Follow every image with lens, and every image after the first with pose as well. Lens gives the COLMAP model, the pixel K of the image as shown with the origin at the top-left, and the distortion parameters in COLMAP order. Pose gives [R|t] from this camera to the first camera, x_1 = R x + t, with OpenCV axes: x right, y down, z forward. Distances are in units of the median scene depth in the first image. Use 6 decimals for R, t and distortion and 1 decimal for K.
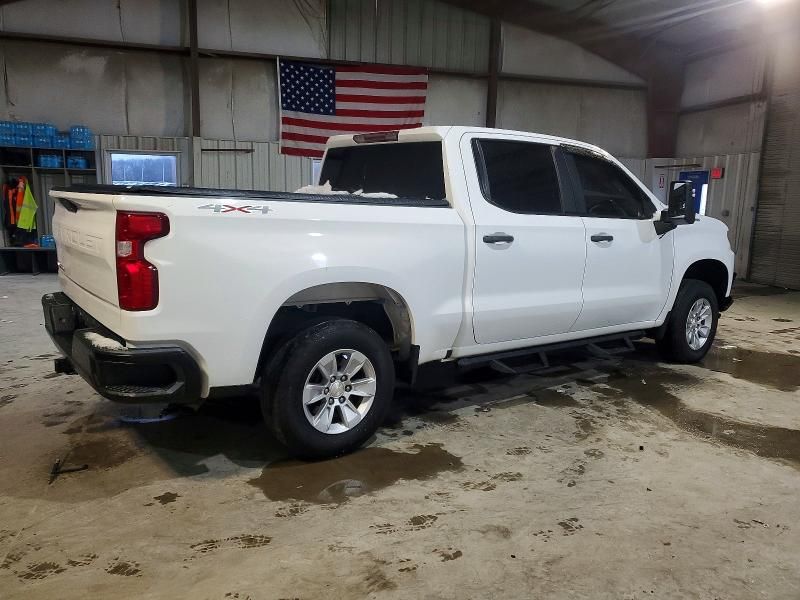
lens RADIAL K [[618.1, 0, 398.7], [0, 618.1, 299.1], [0, 0, 1]] dist [-0.004312, 0.023219]
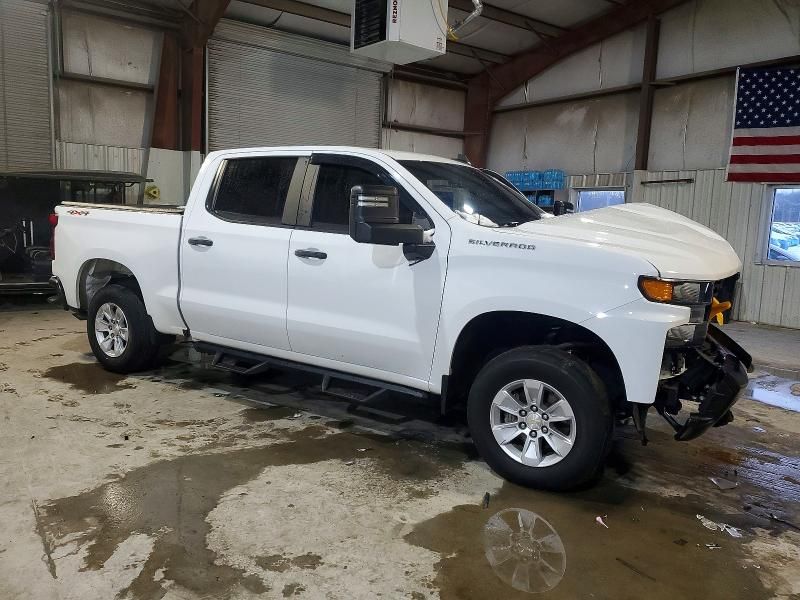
lens RADIAL K [[618.1, 0, 398.7], [0, 618.1, 299.1], [0, 0, 1]] dist [-0.004312, 0.023219]
pose [[0.353726, 0.107904, -0.929104, 1.067912], [-0.175826, 0.983286, 0.047256, -0.087899], [0.918675, 0.146645, 0.366786, 0.708128]]
